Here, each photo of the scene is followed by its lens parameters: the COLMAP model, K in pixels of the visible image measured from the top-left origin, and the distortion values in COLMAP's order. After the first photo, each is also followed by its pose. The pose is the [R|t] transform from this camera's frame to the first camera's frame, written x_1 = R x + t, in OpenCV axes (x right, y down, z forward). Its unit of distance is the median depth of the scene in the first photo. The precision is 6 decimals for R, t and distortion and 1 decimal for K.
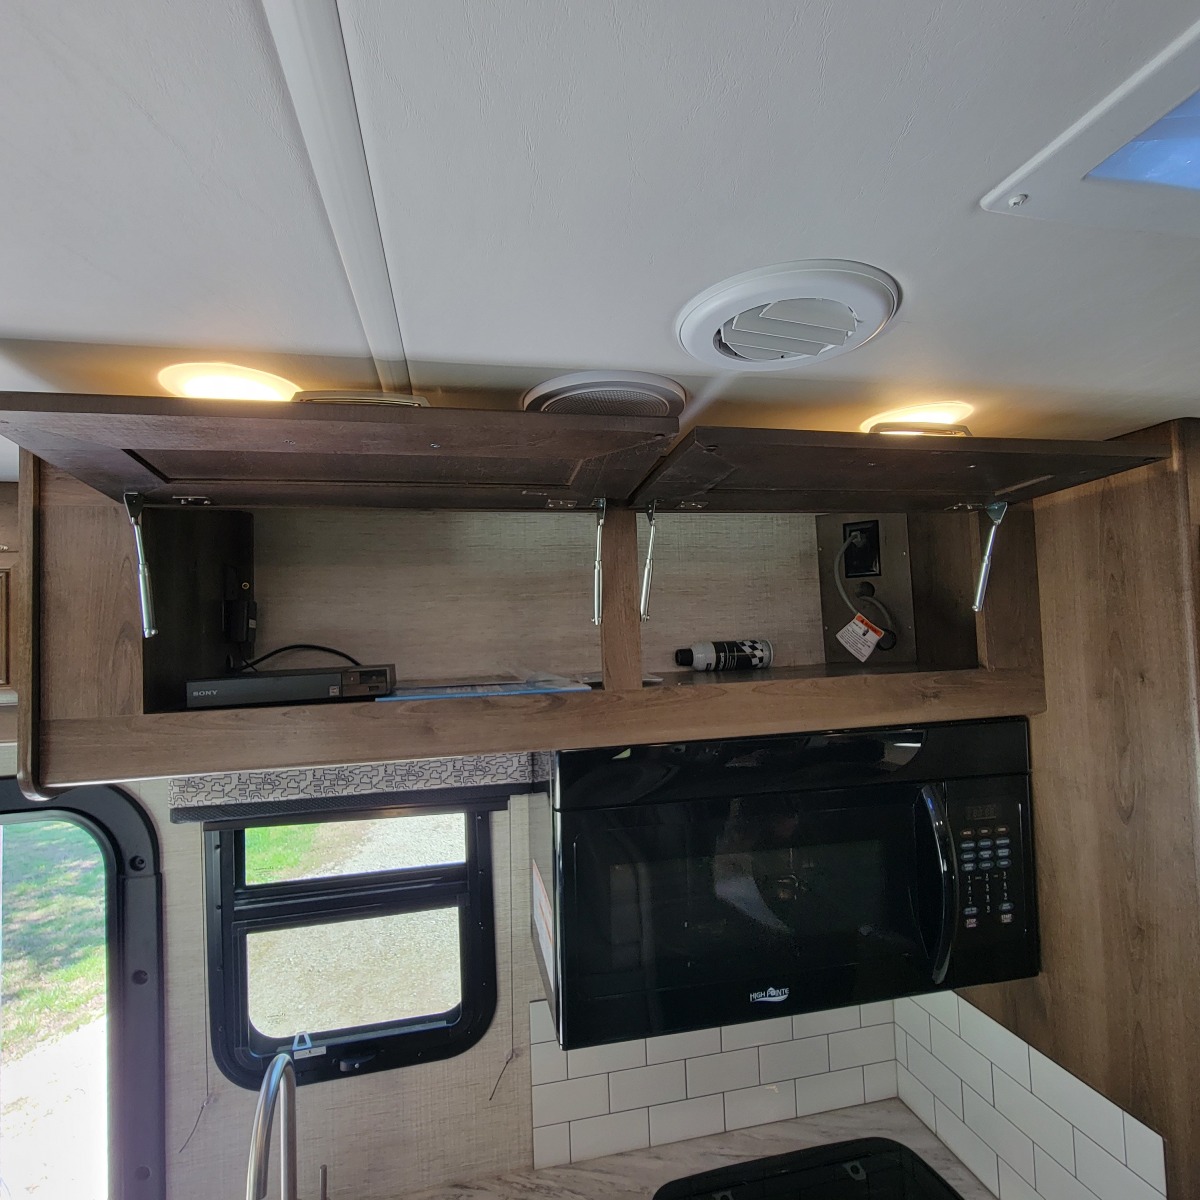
lens RADIAL K [[660.9, 0, 601.3], [0, 660.9, 603.3], [0, 0, 1]] dist [0.002446, -0.000317]
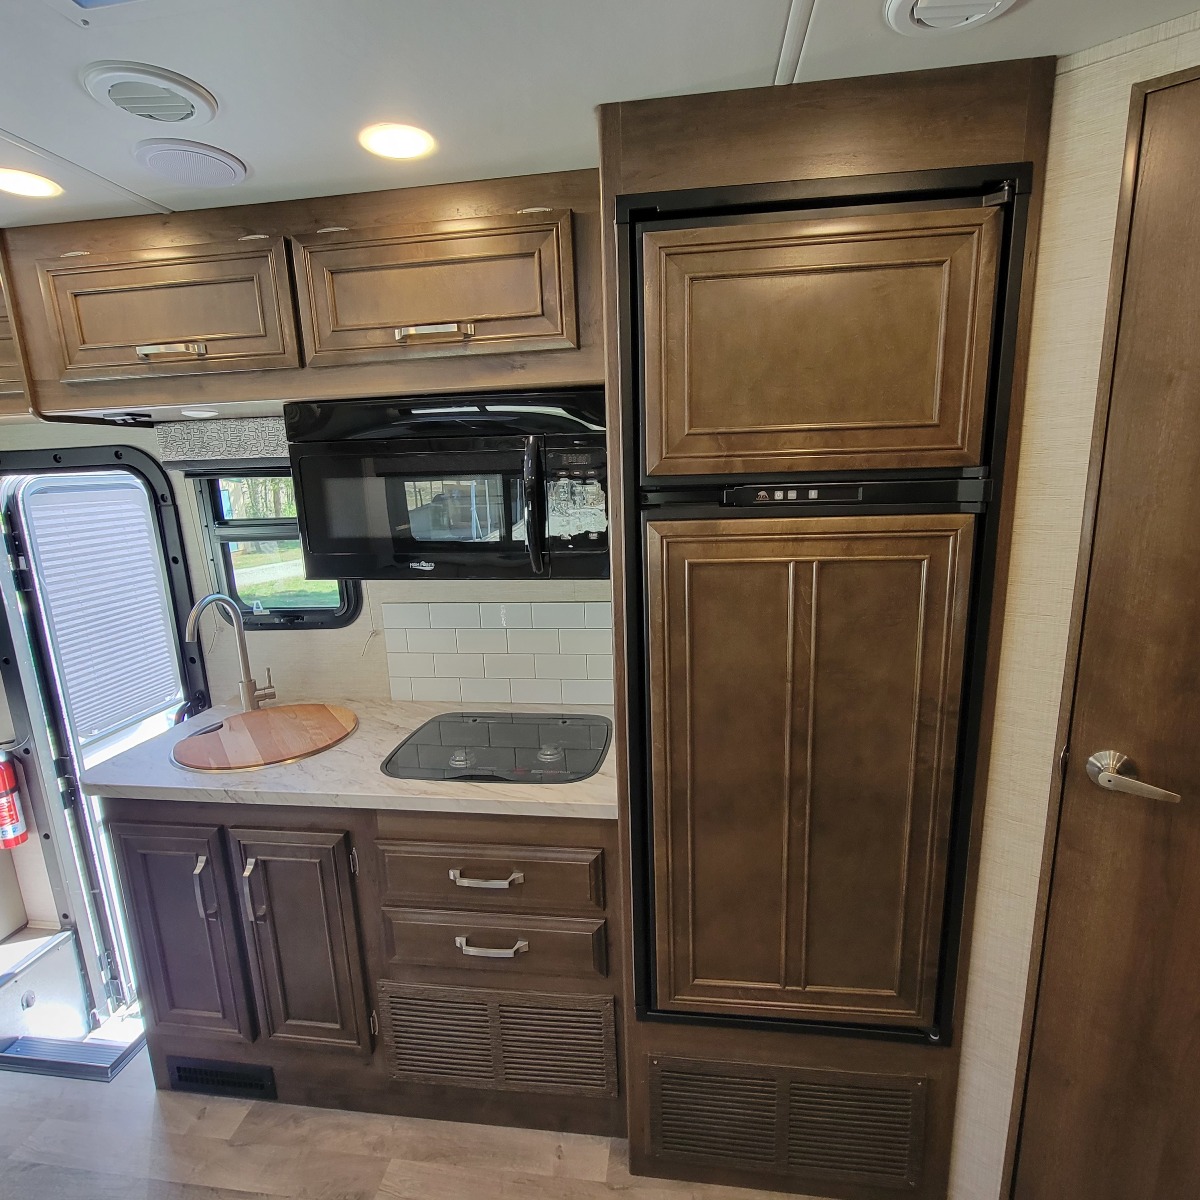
lens RADIAL K [[660.9, 0, 601.3], [0, 660.9, 603.3], [0, 0, 1]] dist [0.002446, -0.000317]
pose [[0.940726, 0.071093, -0.331634, 0.995243], [0.018018, 0.965929, 0.258179, 0.226875], [0.338690, -0.248851, 0.907393, -0.275106]]
